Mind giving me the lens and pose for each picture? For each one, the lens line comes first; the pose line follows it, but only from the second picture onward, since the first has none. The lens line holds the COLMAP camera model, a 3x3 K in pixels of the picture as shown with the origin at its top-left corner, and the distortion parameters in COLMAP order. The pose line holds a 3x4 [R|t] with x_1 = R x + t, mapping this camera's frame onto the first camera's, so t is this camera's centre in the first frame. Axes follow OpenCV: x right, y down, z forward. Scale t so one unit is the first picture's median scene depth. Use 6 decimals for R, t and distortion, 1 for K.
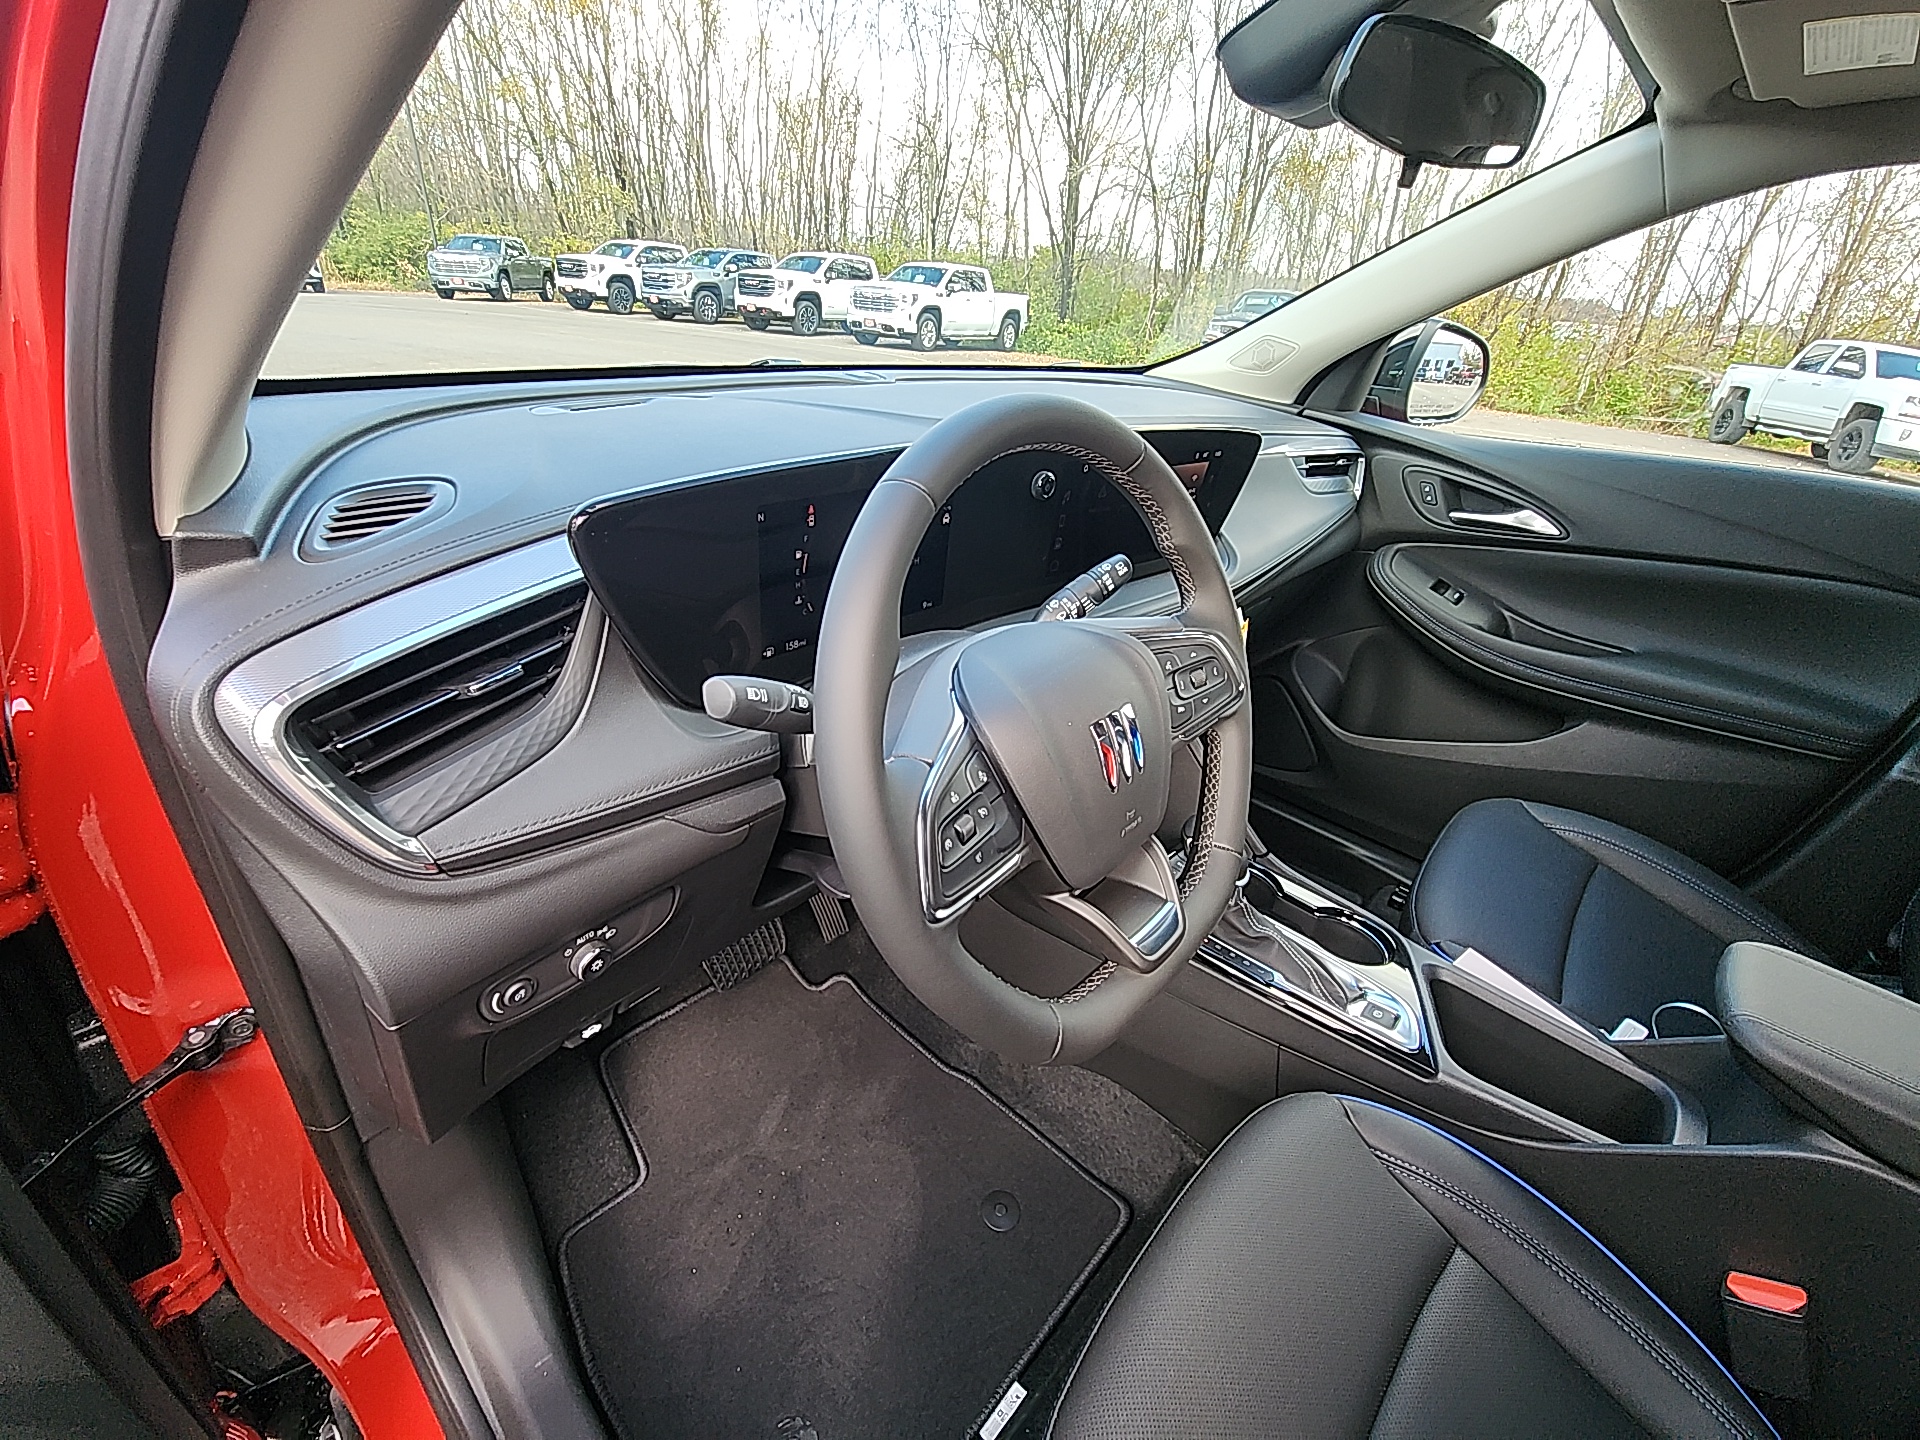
lens RADIAL K [[762.6, 0, 956.0], [0, 762.6, 711.1], [0, 0, 1]] dist [0.019462, -0.015512]
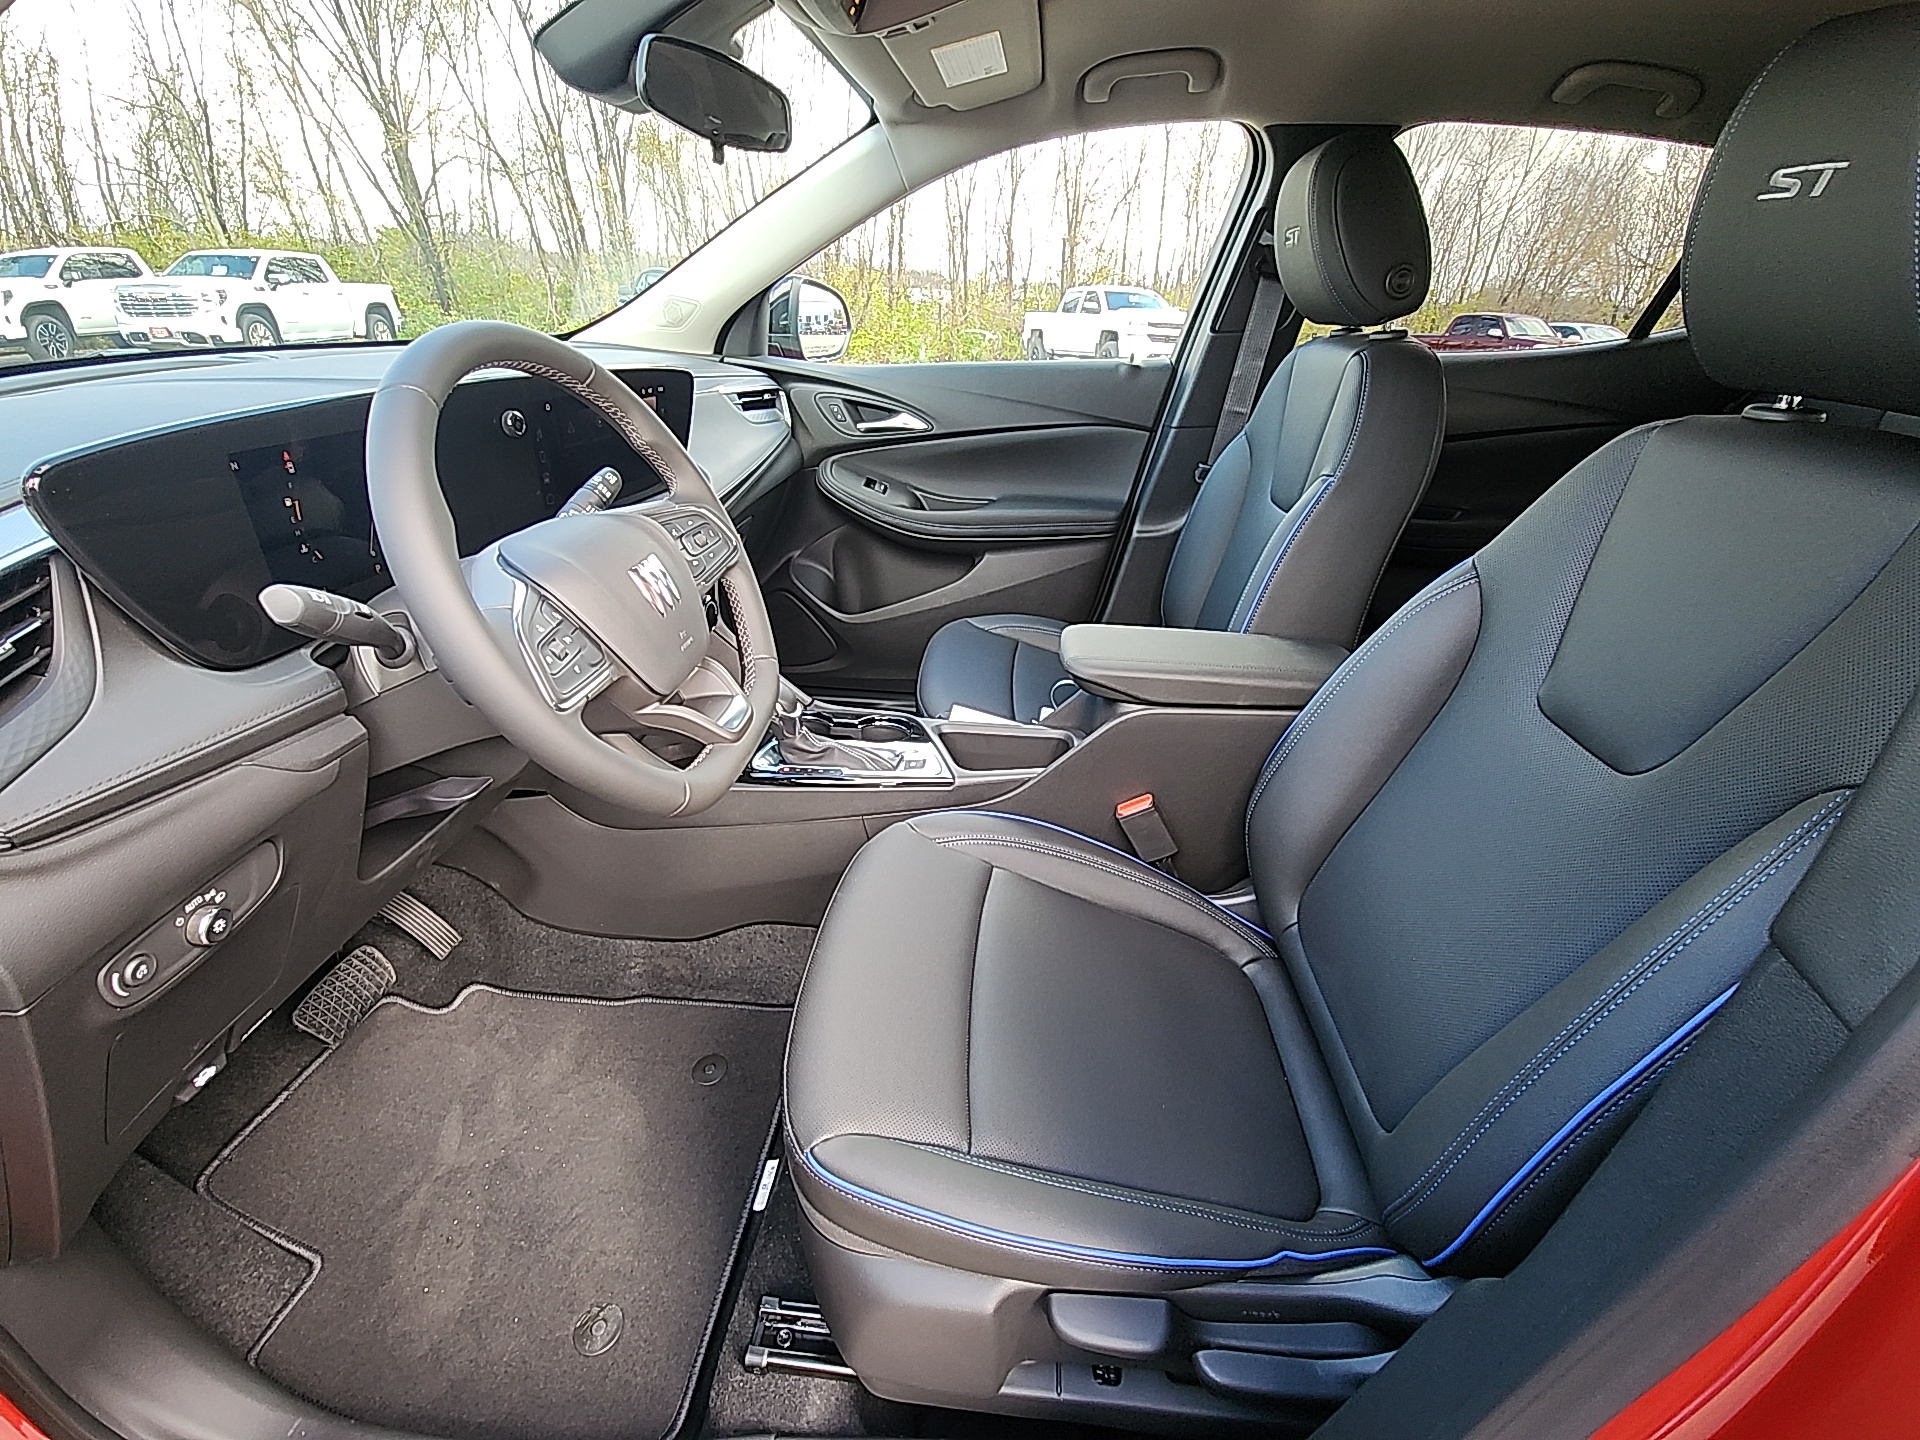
lens RADIAL K [[767.0, 0, 946.0], [0, 767.0, 711.5], [0, 0, 1]] dist [0.016375, -0.011213]
pose [[0.797090, -0.326925, 0.507708, -0.053959], [0.318416, 0.941935, 0.106628, 0.107781], [-0.513087, 0.076670, 0.854905, -0.152296]]
